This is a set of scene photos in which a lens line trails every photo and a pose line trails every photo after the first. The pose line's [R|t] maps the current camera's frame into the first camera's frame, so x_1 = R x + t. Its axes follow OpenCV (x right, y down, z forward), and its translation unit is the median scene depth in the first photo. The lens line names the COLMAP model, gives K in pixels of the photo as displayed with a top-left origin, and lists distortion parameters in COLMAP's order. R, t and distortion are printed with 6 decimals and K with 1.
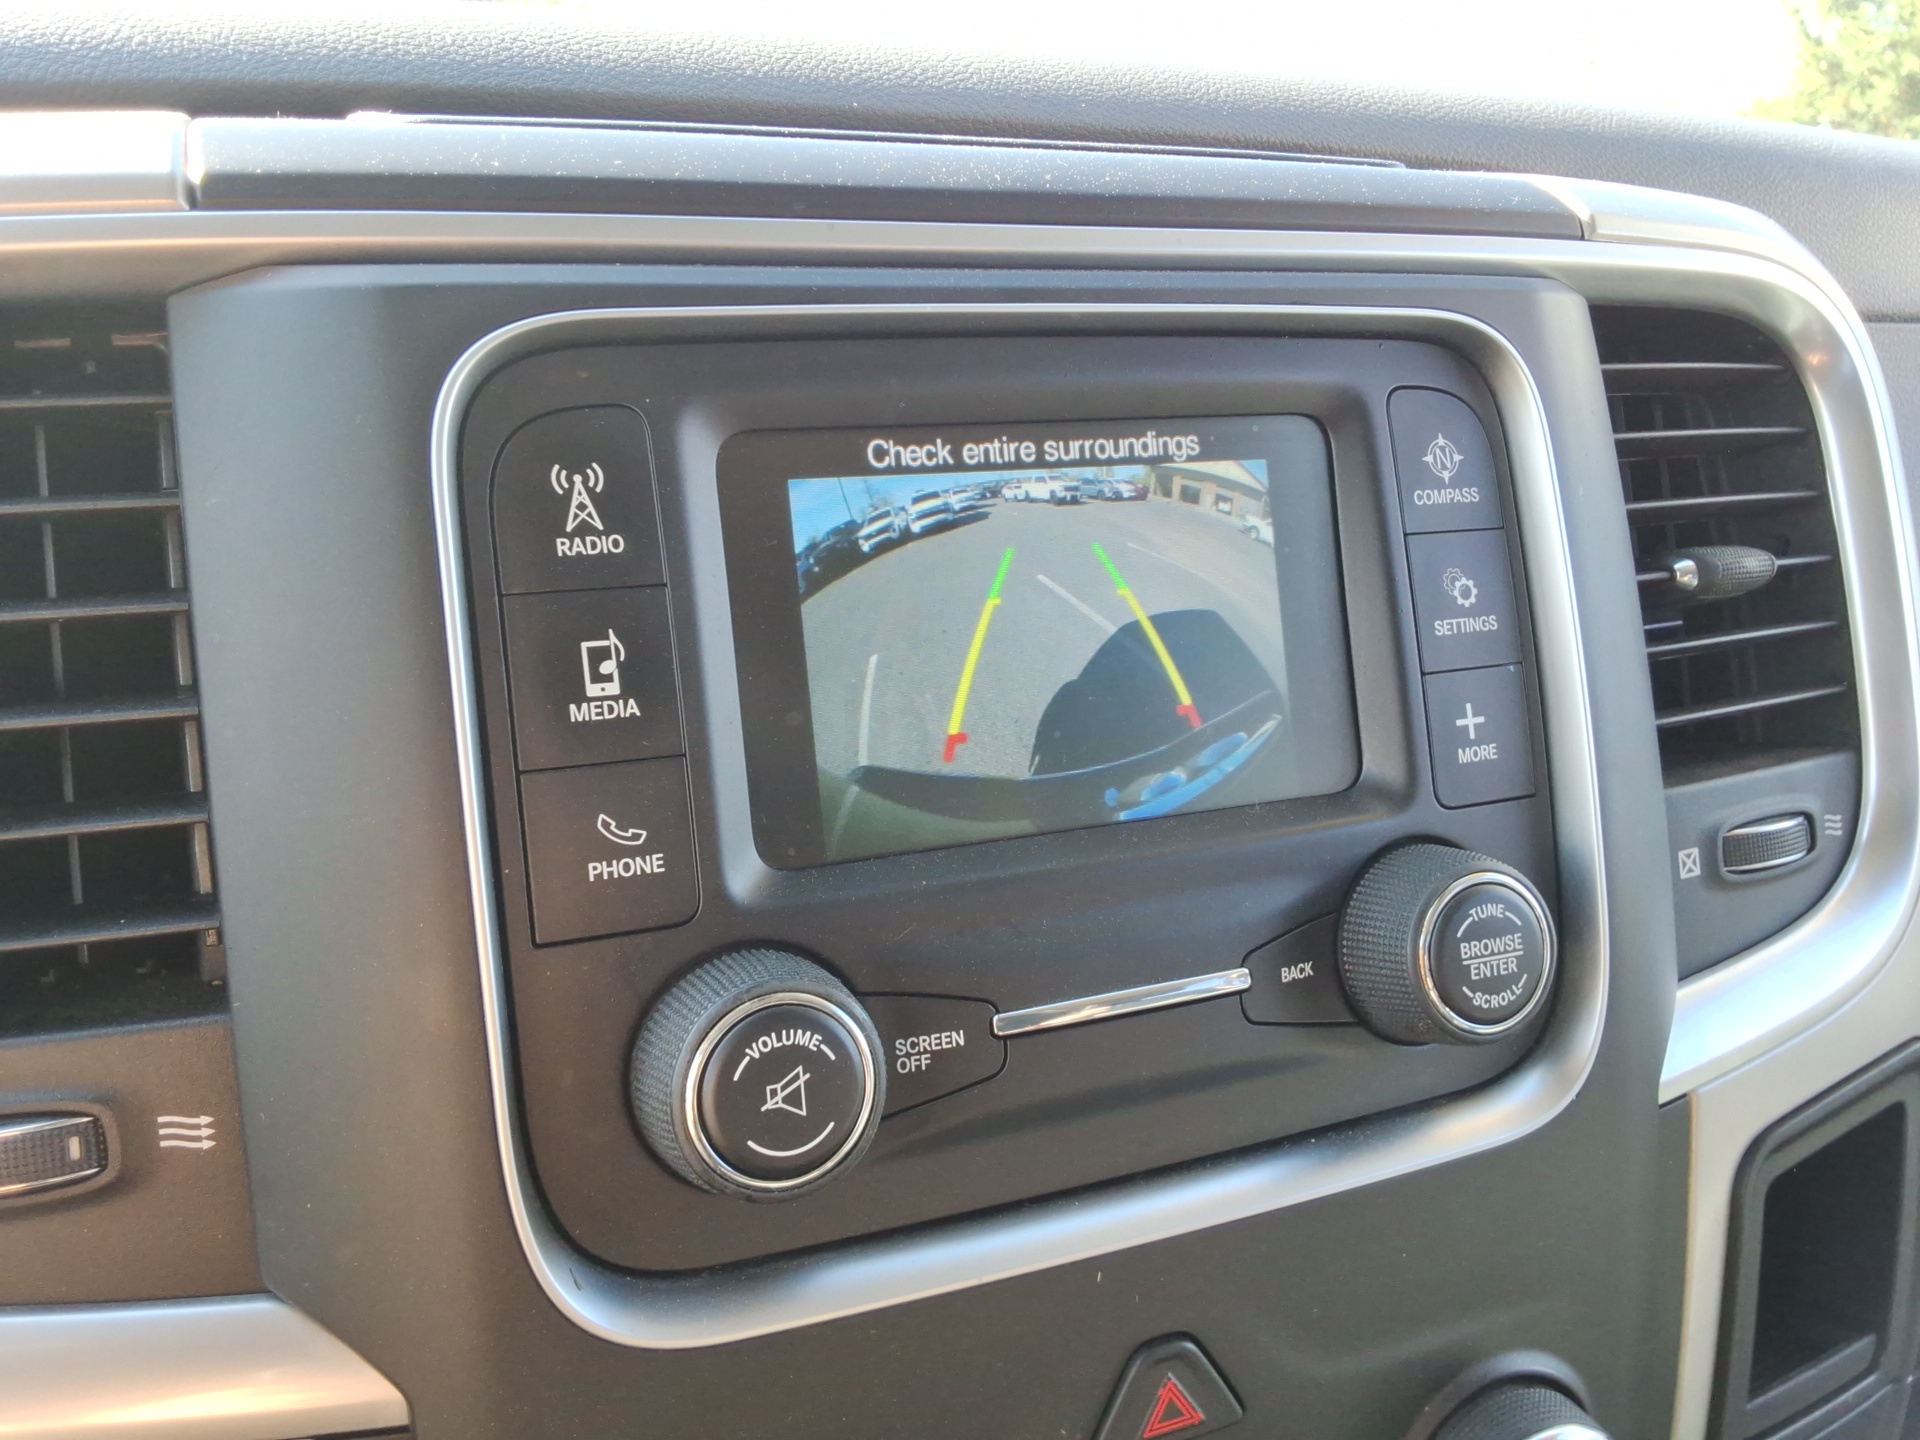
lens RADIAL K [[1525.7, 0, 979.6], [0, 1525.7, 713.9], [0, 0, 1]] dist [0.098168, -0.147534]
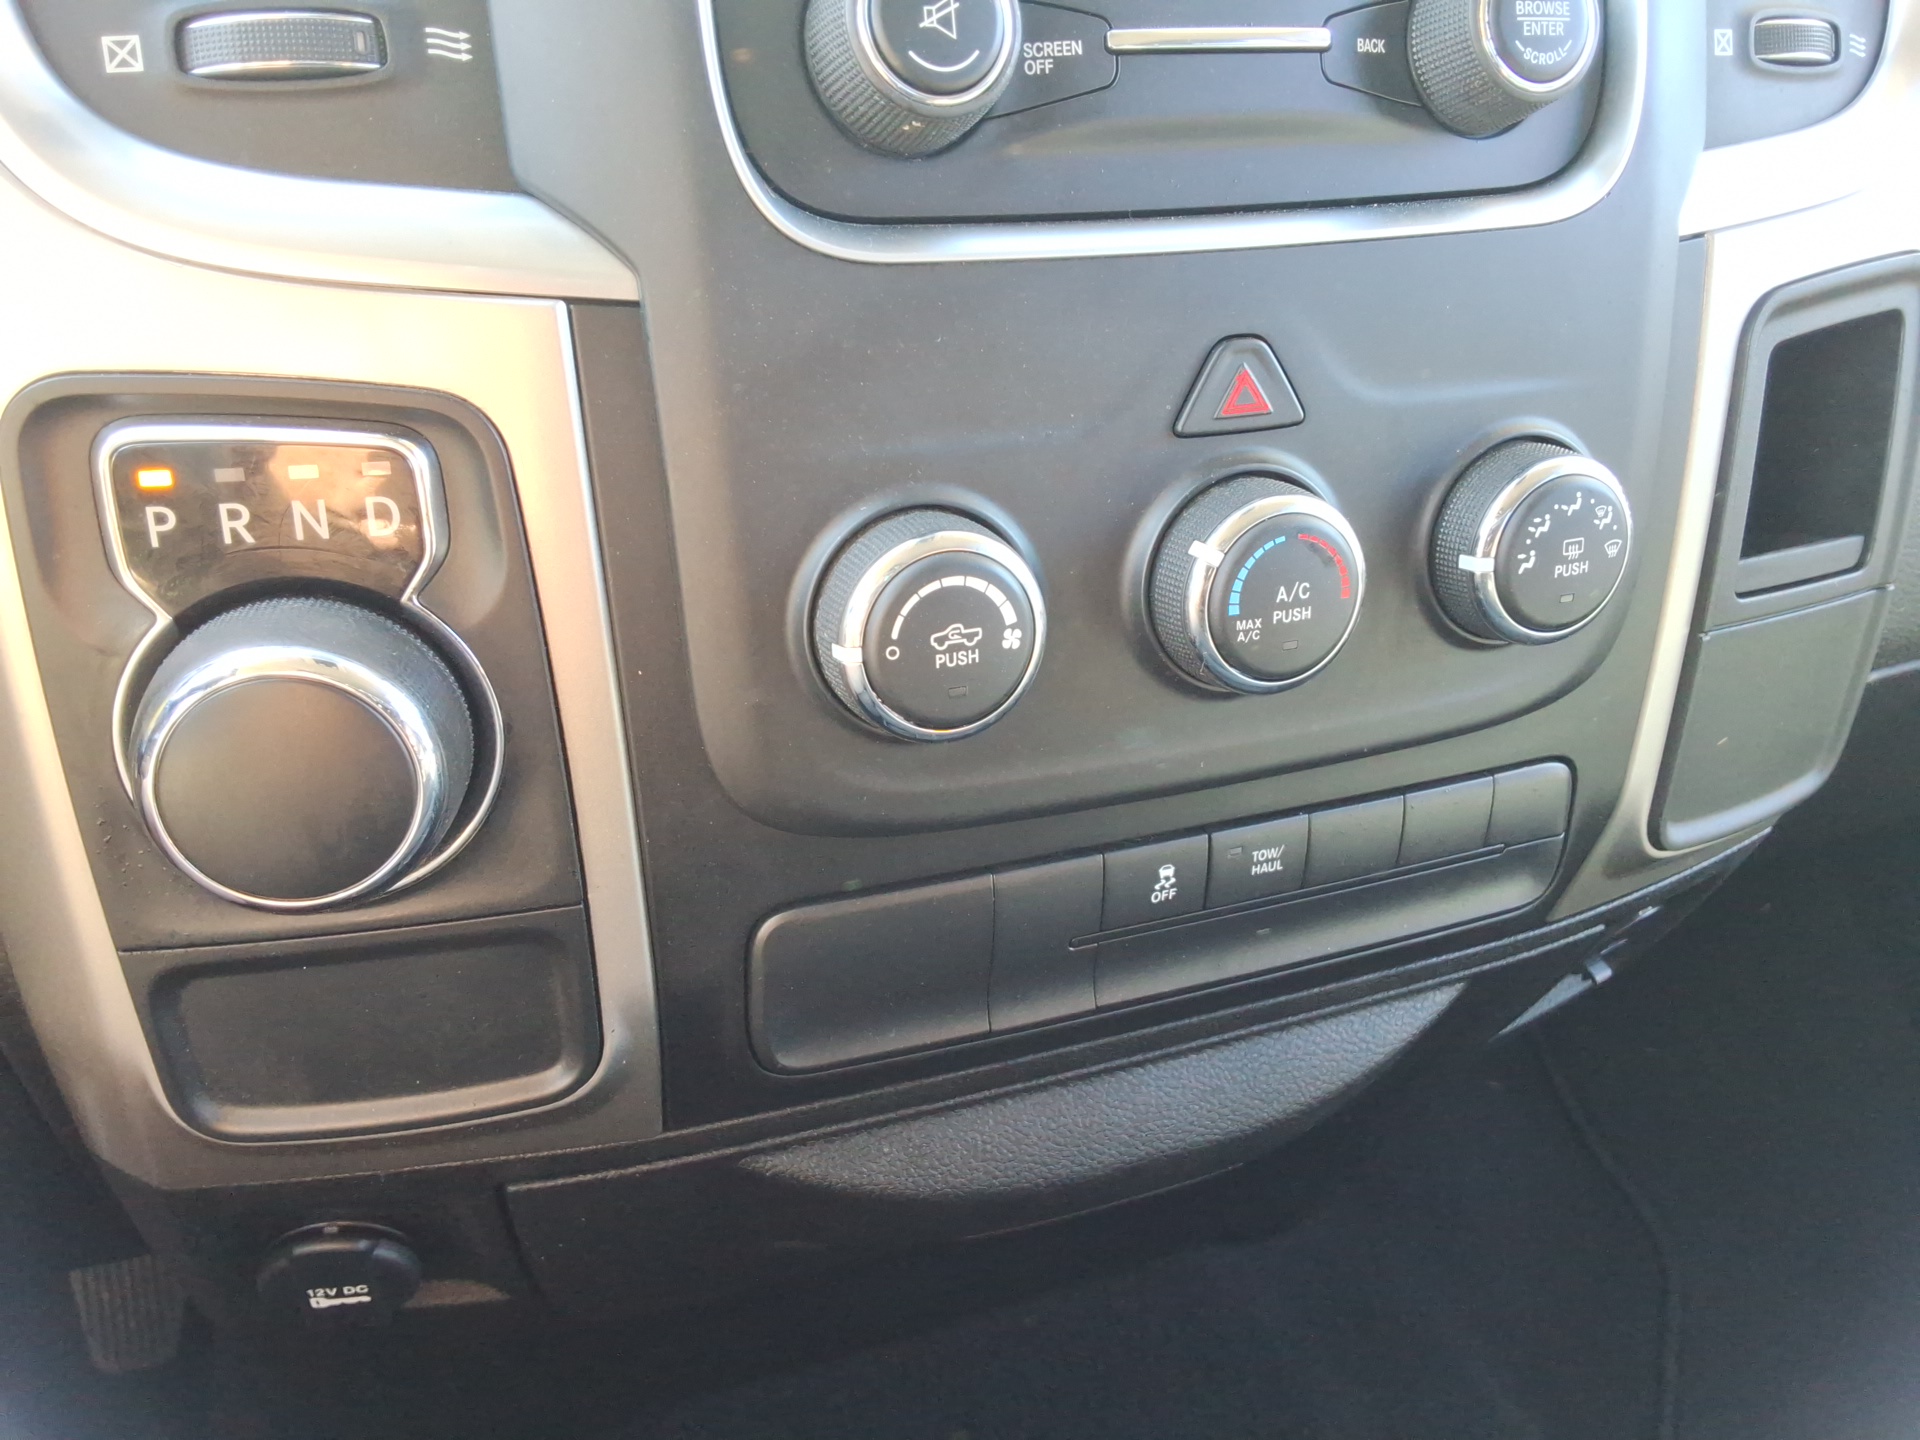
lens RADIAL K [[1525.7, 0, 974.1], [0, 1525.7, 704.0], [0, 0, 1]] dist [0.098168, -0.147534]
pose [[0.999536, 0.012327, -0.027855, -0.049589], [-0.008149, 0.989342, 0.145385, 0.498427], [0.029350, -0.145091, 0.988983, -0.218953]]
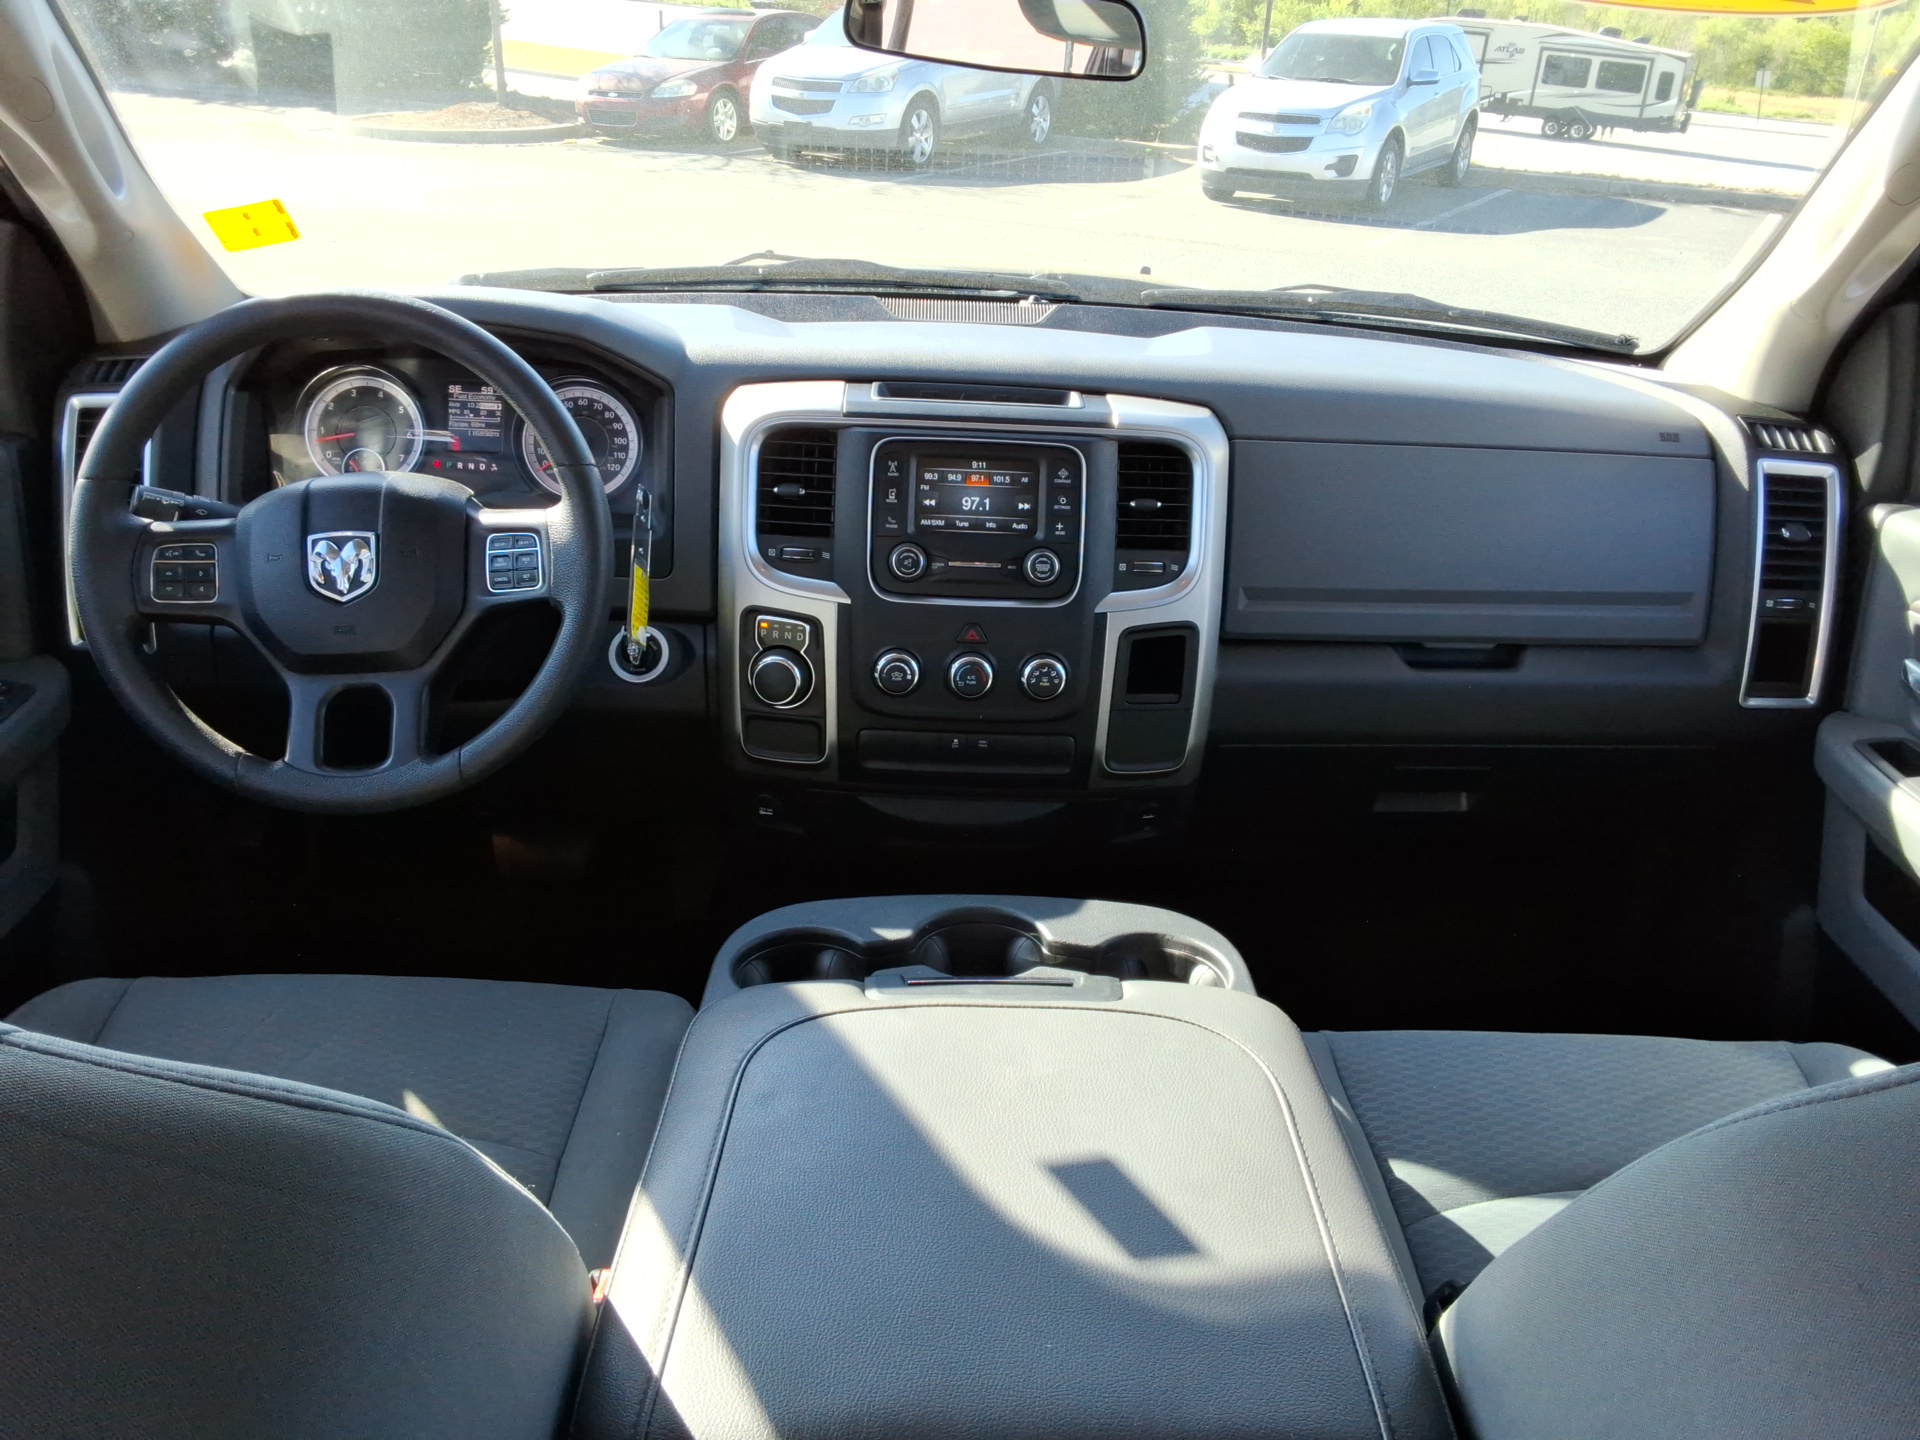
lens RADIAL K [[1525.7, 0, 967.5], [0, 1525.7, 713.4], [0, 0, 1]] dist [0.098168, -0.147534]
pose [[0.926832, 0.171908, -0.333811, 1.988374], [-0.139339, 0.983024, 0.119367, 0.054912], [0.348664, -0.064121, 0.935052, -4.184120]]
